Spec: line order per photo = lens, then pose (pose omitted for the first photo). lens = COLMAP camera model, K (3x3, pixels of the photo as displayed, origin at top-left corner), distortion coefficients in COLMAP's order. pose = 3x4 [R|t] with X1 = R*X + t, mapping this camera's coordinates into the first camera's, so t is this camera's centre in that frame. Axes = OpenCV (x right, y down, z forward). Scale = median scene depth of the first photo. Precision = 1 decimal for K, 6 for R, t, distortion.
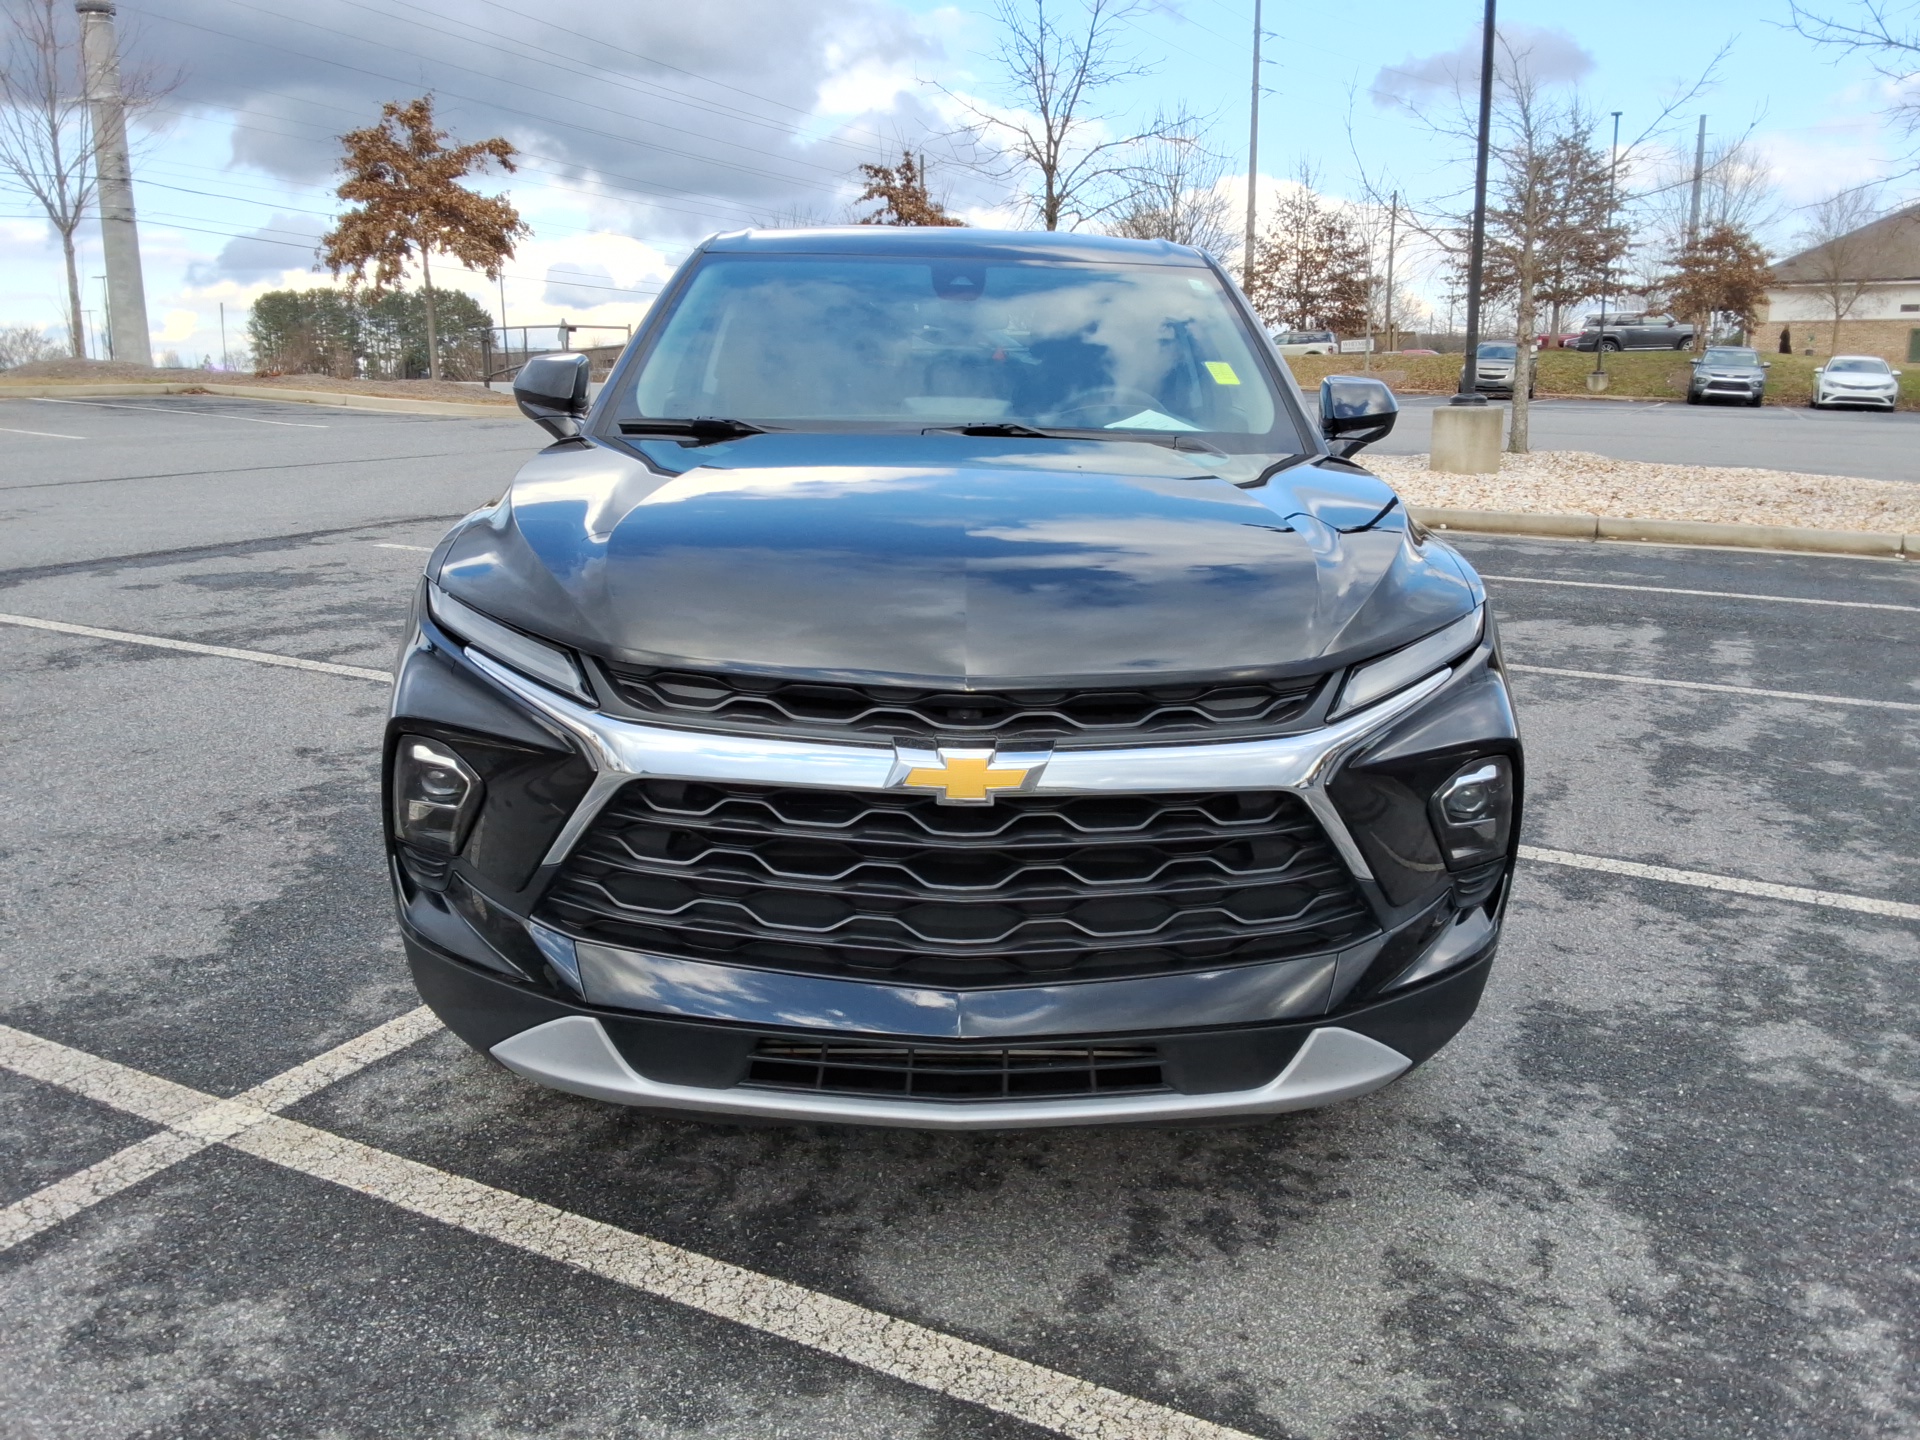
lens RADIAL K [[1531.2, 0, 971.7], [0, 1531.2, 712.7], [0, 0, 1]] dist [0.111624, -0.173091]
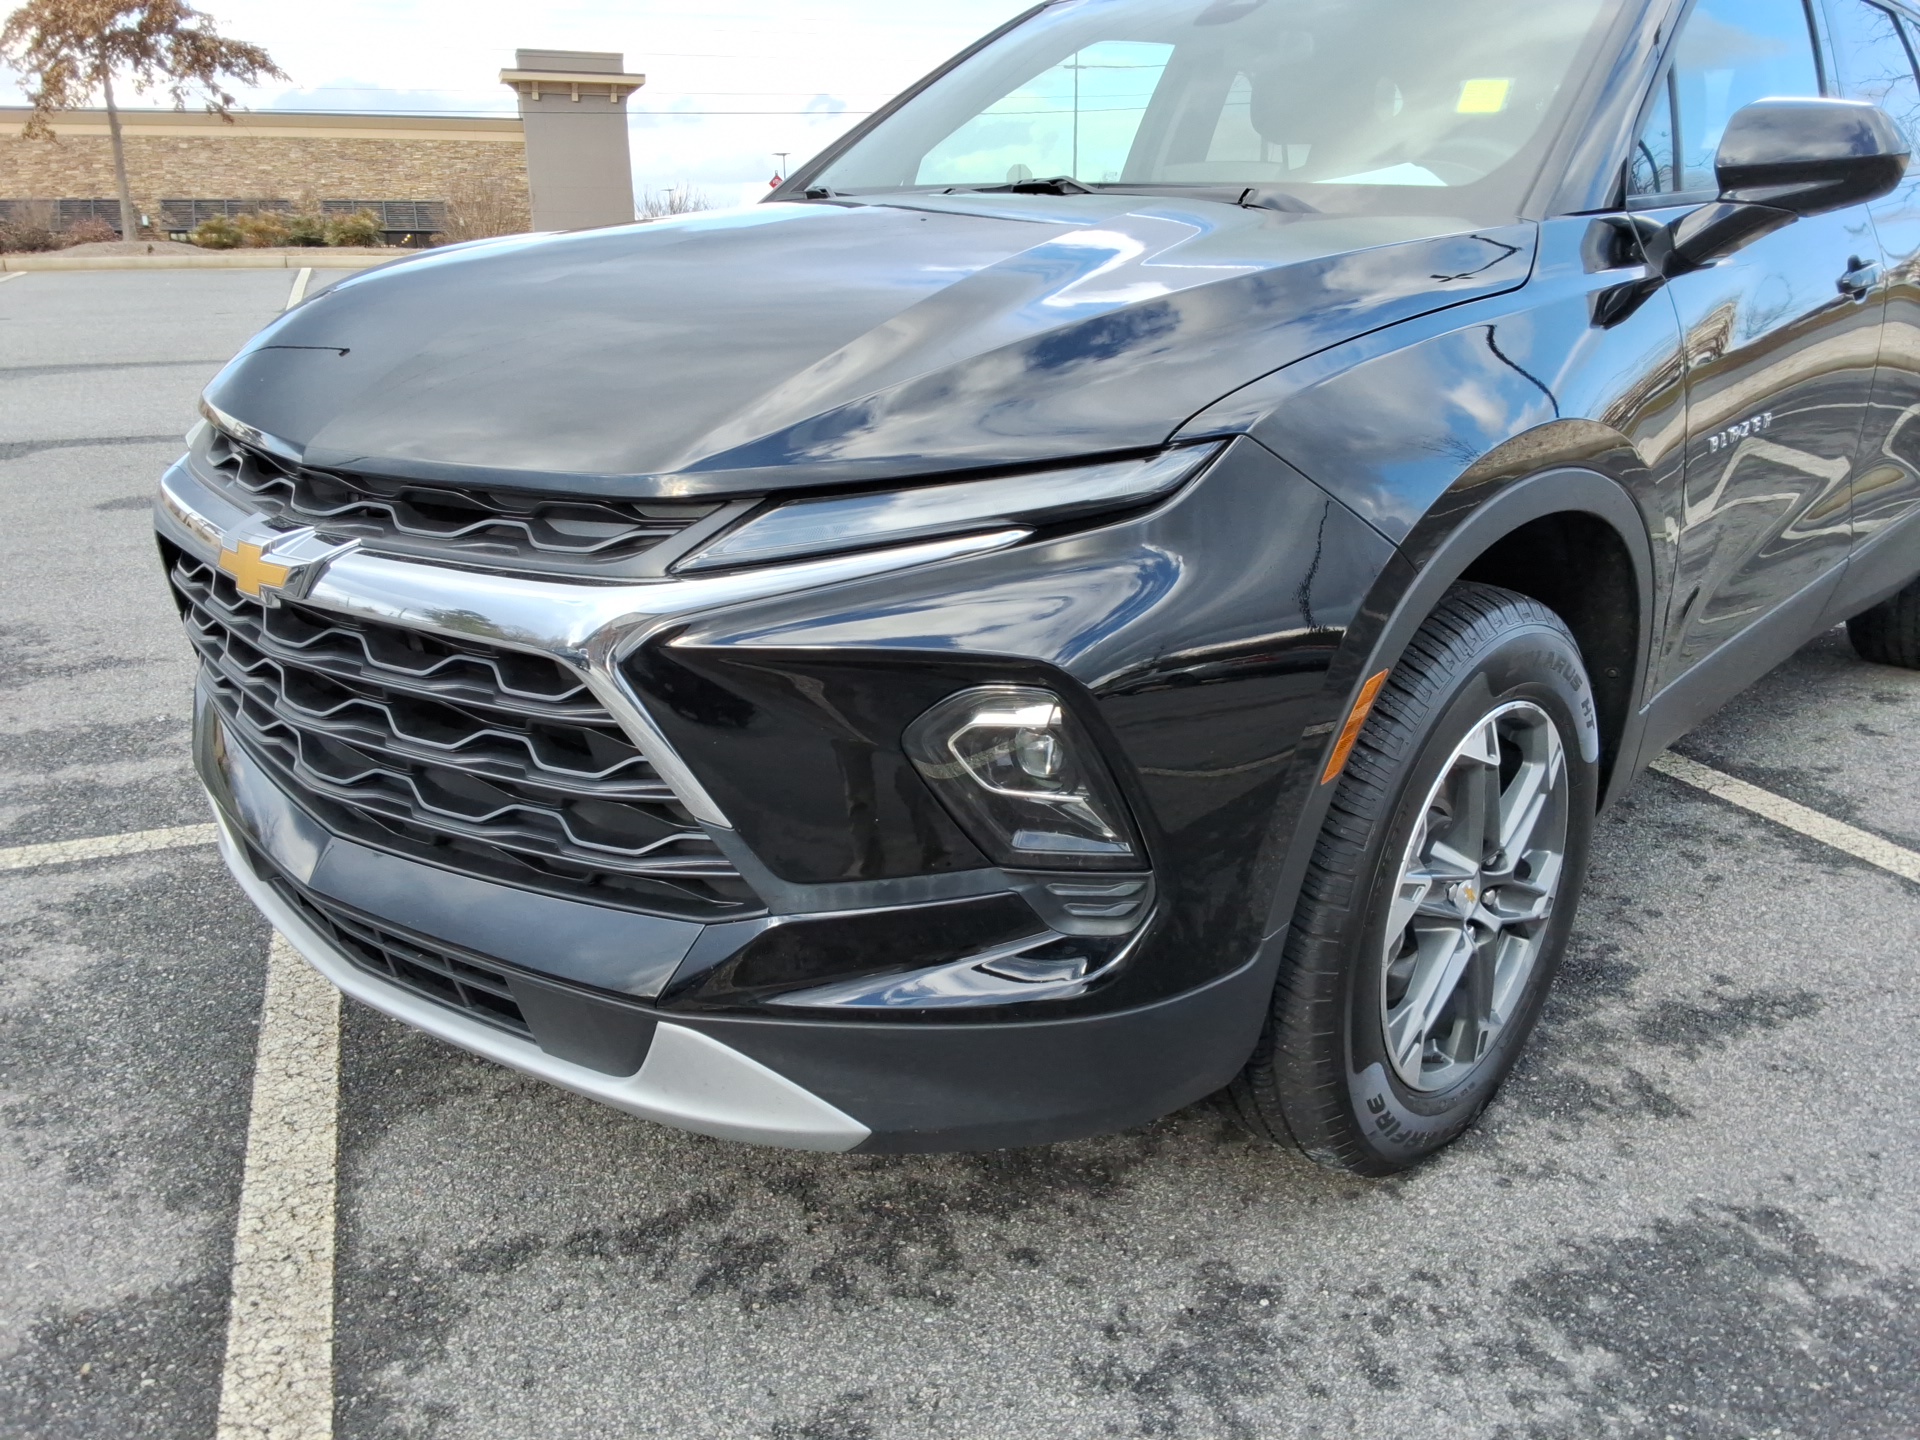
lens RADIAL K [[1531.2, 0, 971.7], [0, 1531.2, 712.7], [0, 0, 1]] dist [0.111624, -0.173091]
pose [[0.724933, 0.187759, -0.662736, 0.696794], [-0.136146, 0.982209, 0.129345, -0.033663], [0.675230, -0.003537, 0.737598, 0.546582]]
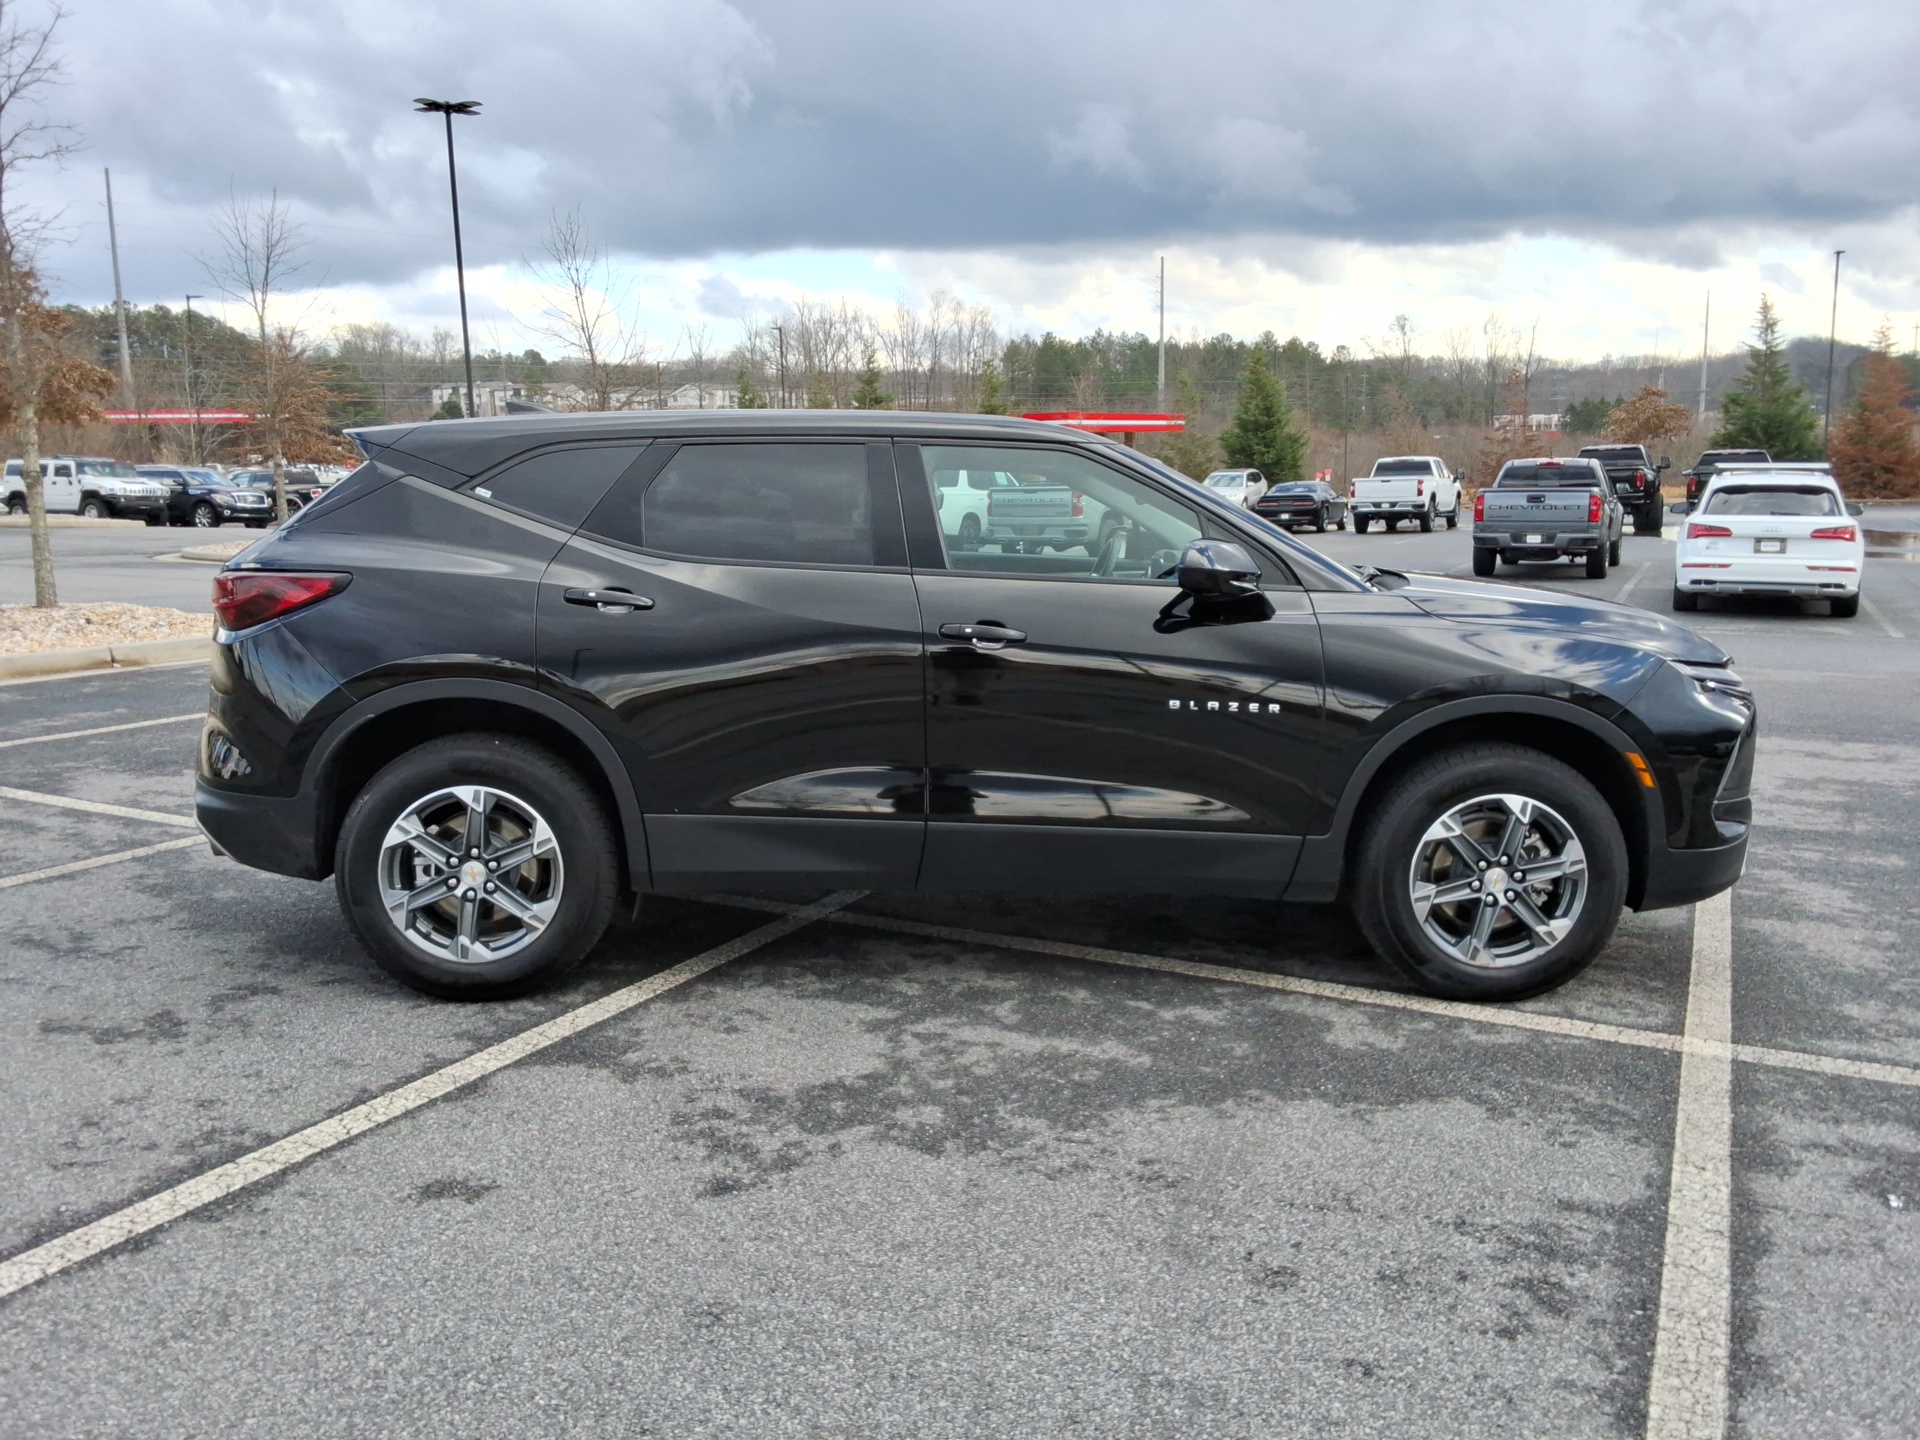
lens RADIAL K [[1517.9, 0, 978.8], [0, 1517.9, 721.2], [0, 0, 1]] dist [0.118472, -0.194198]
pose [[-0.009019, -0.168655, 0.985634, -2.147965], [0.219931, 0.961204, 0.166488, -0.500524], [-0.975474, 0.218273, 0.028423, 1.793572]]
